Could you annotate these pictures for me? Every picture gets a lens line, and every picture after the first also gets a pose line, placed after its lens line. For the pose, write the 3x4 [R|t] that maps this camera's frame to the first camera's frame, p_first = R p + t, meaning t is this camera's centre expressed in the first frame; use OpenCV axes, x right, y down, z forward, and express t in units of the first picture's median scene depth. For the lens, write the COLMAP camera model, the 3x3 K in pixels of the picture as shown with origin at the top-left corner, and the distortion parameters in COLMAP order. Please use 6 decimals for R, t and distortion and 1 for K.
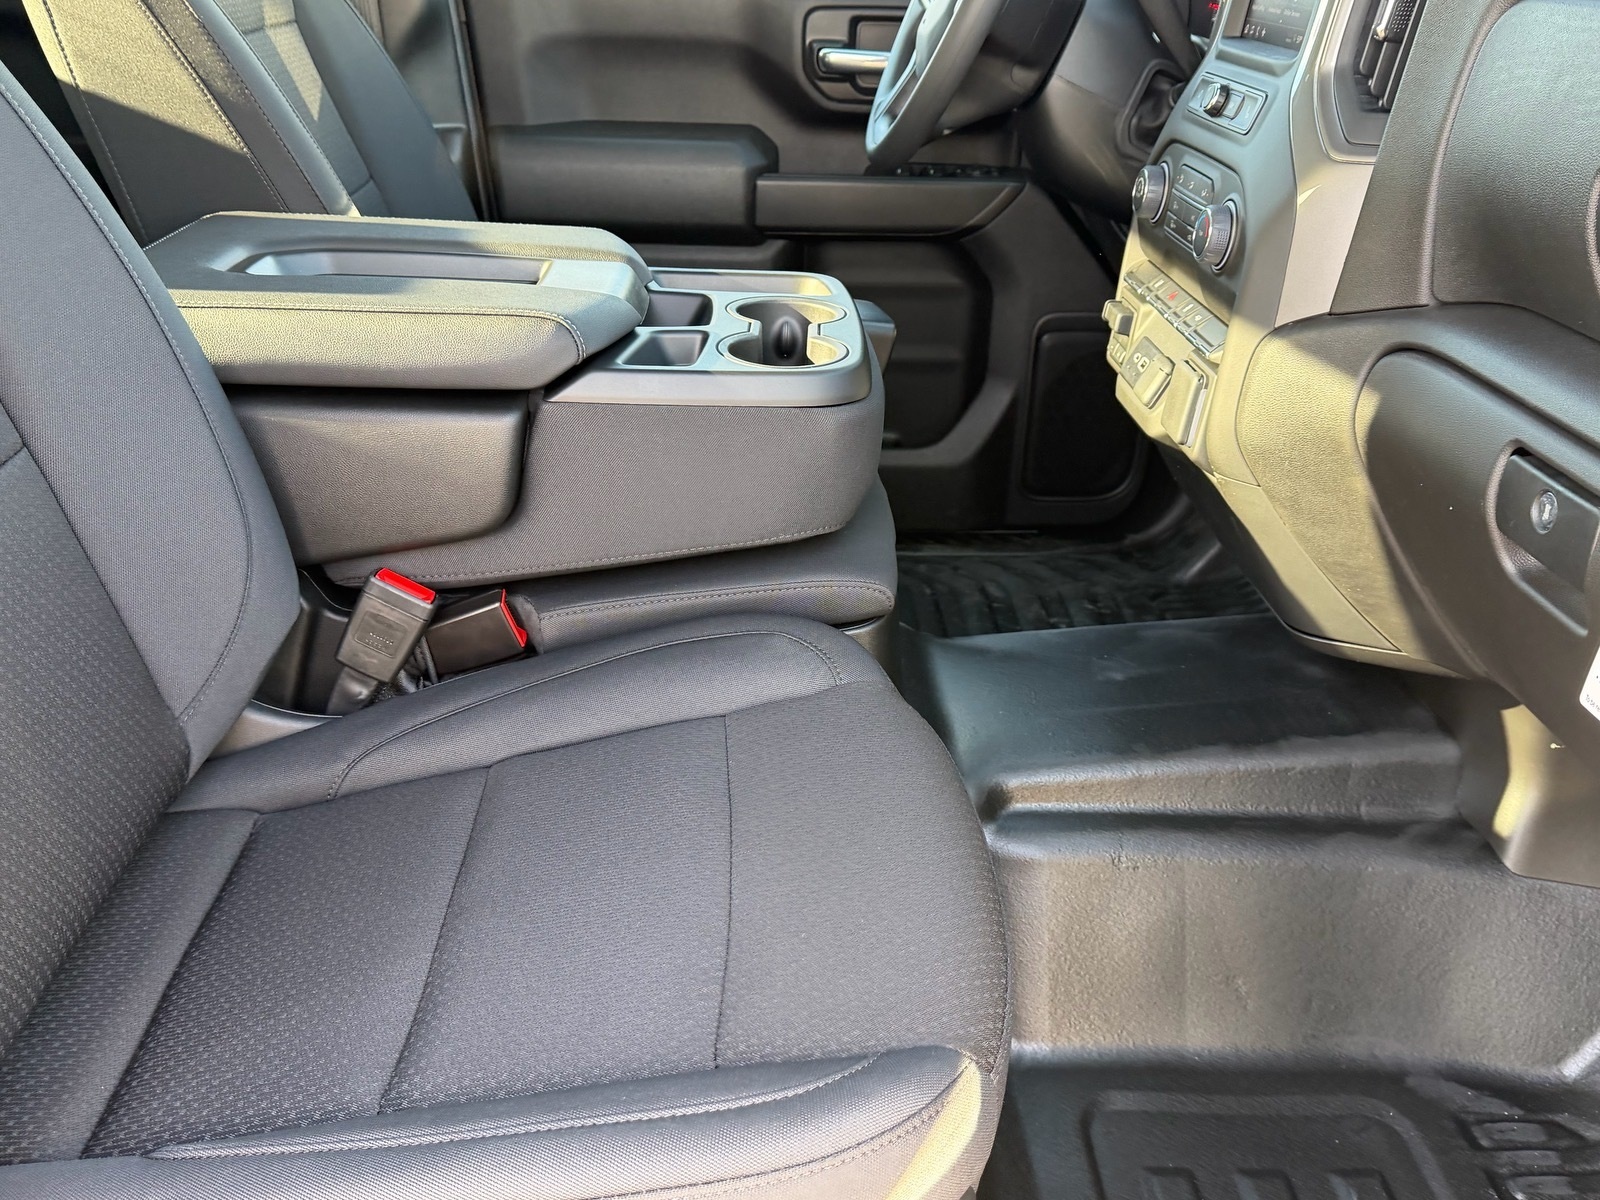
lens RADIAL K [[1461.4, 0, 728.5], [0, 1461.4, 608.1], [0, 0, 1]] dist [0.058598, -0.146130]
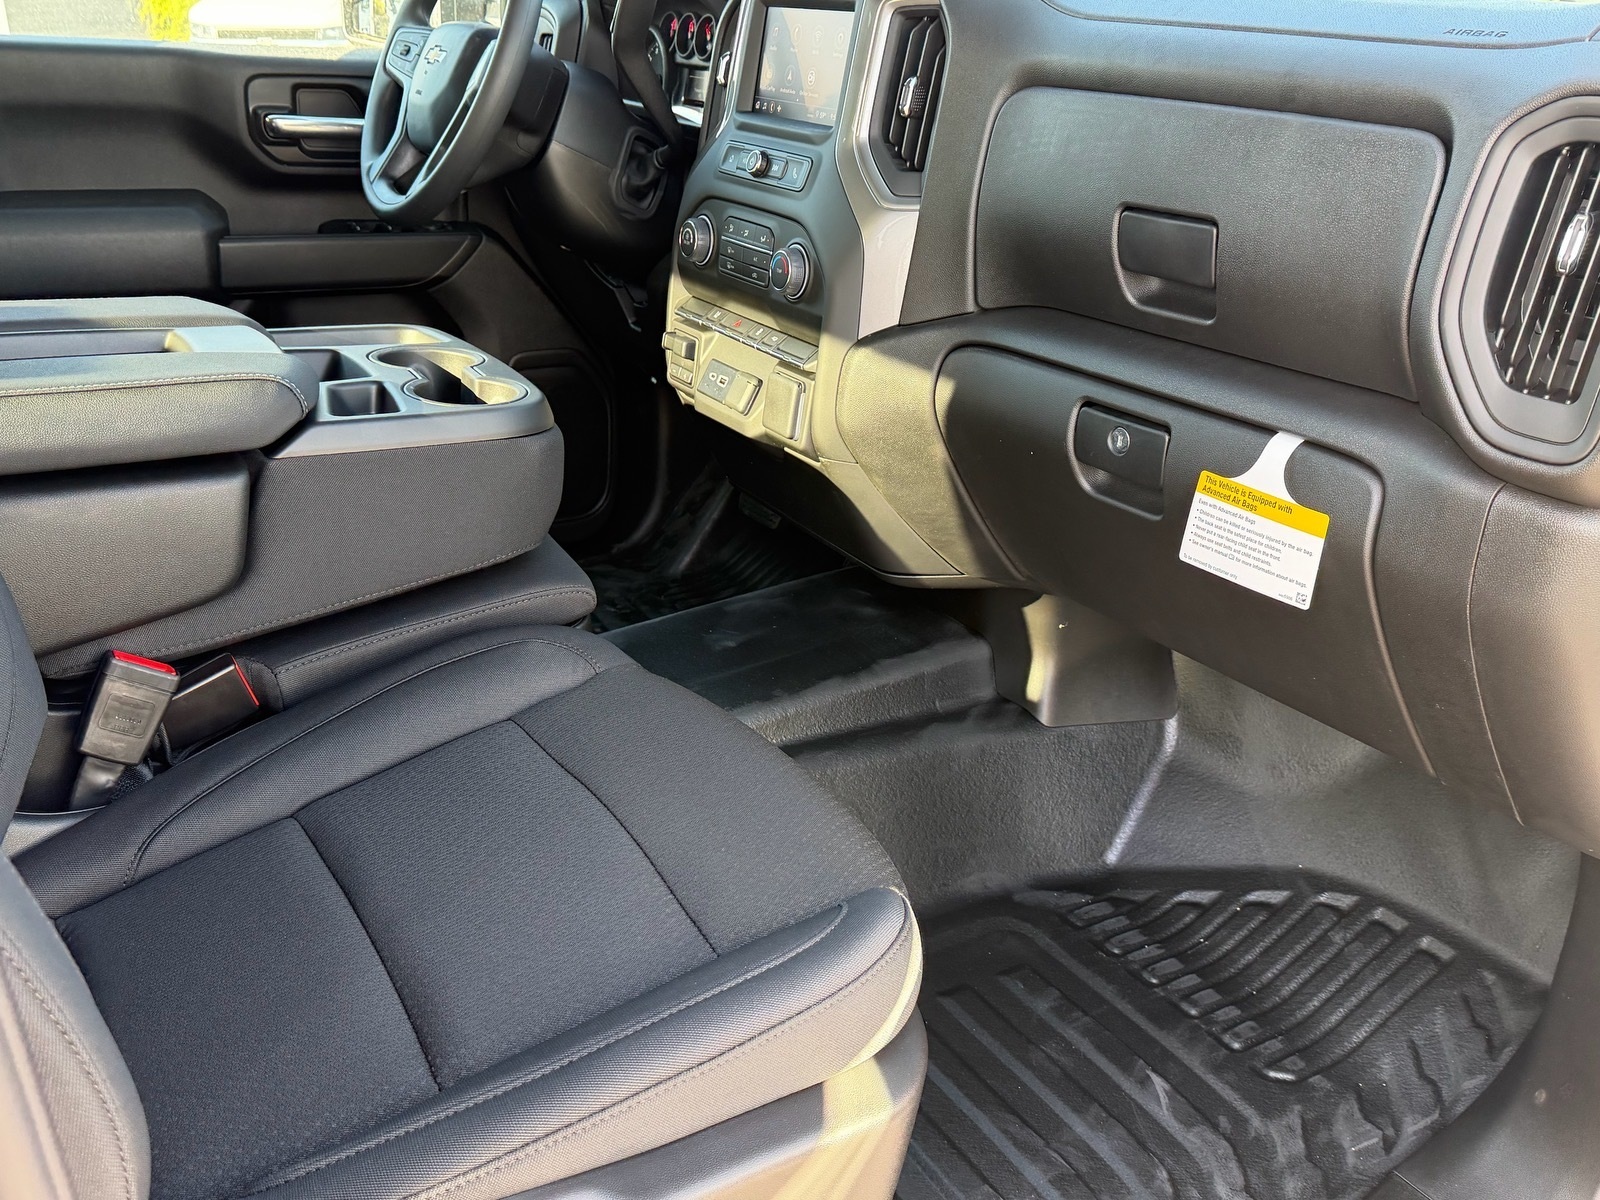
lens RADIAL K [[1461.4, 0, 806.1], [0, 1461.4, 611.6], [0, 0, 1]] dist [0.058598, -0.146130]
pose [[0.854491, -0.164775, 0.492641, -0.310401], [0.179626, 0.983581, 0.017419, 0.013480], [-0.487422, 0.073606, 0.870058, -0.074827]]
